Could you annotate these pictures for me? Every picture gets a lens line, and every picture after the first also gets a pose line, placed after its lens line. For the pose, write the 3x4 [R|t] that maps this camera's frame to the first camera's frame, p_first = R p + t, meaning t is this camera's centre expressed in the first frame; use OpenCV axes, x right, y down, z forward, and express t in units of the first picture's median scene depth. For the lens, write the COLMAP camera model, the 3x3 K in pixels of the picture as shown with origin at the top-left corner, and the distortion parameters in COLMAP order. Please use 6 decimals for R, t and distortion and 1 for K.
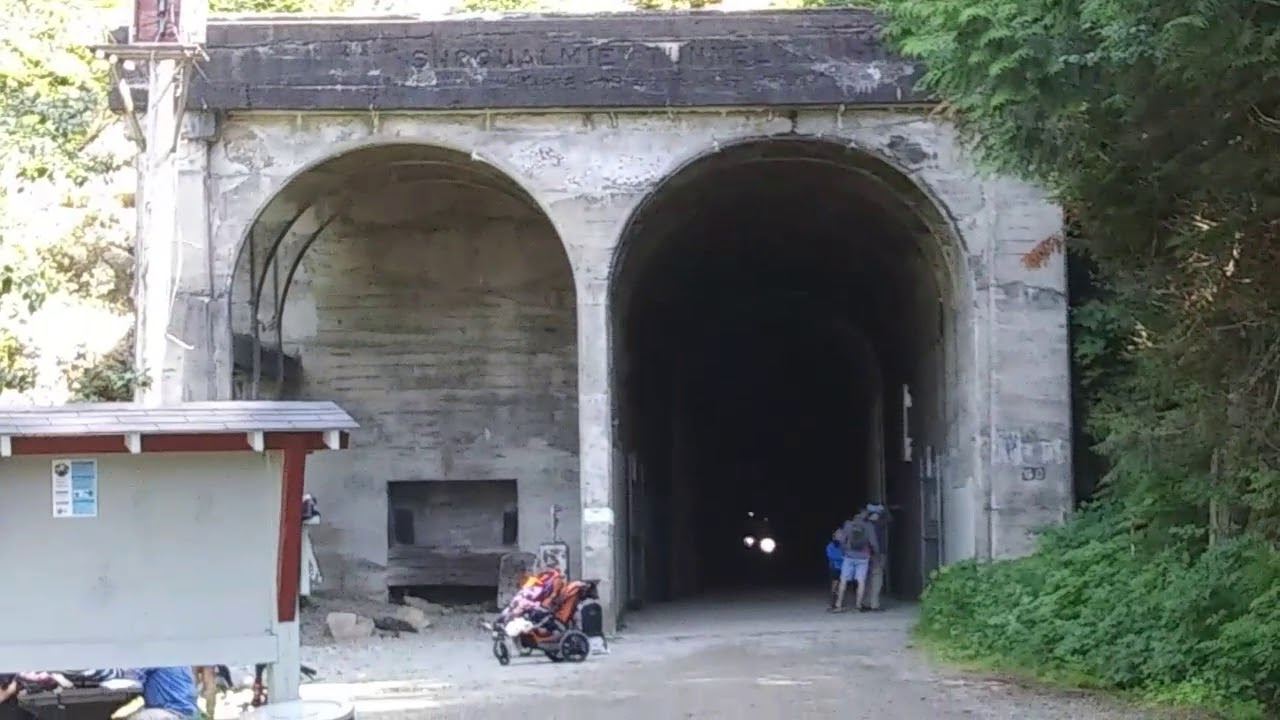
lens RADIAL K [[2454.7, 0, 641.5], [0, 2454.7, 360.2], [0, 0, 1]] dist [0.043655, 0.000000]
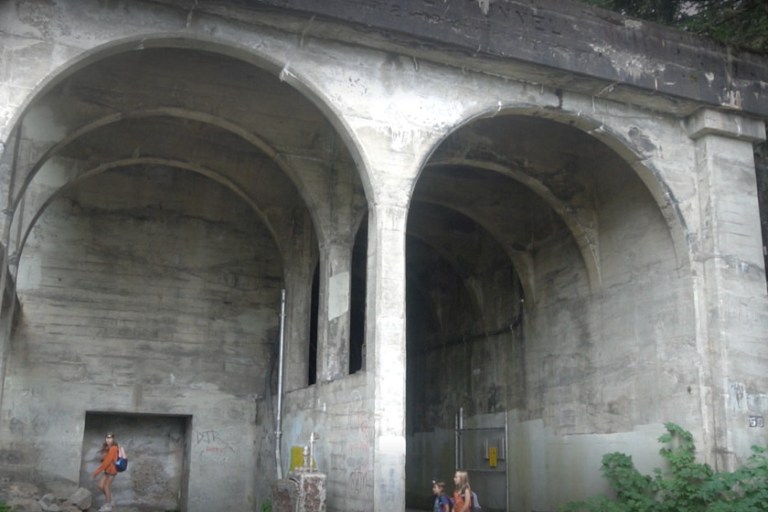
lens RADIAL K [[799.4, 0, 383.5], [0, 799.4, 269.5], [0, 0, 1]] dist [-0.026628, 0.000000]
pose [[0.934664, 0.113777, 0.336834, -0.106554], [-0.057008, 0.983114, -0.173890, 0.040790], [-0.350931, 0.143327, 0.925367, 0.569563]]
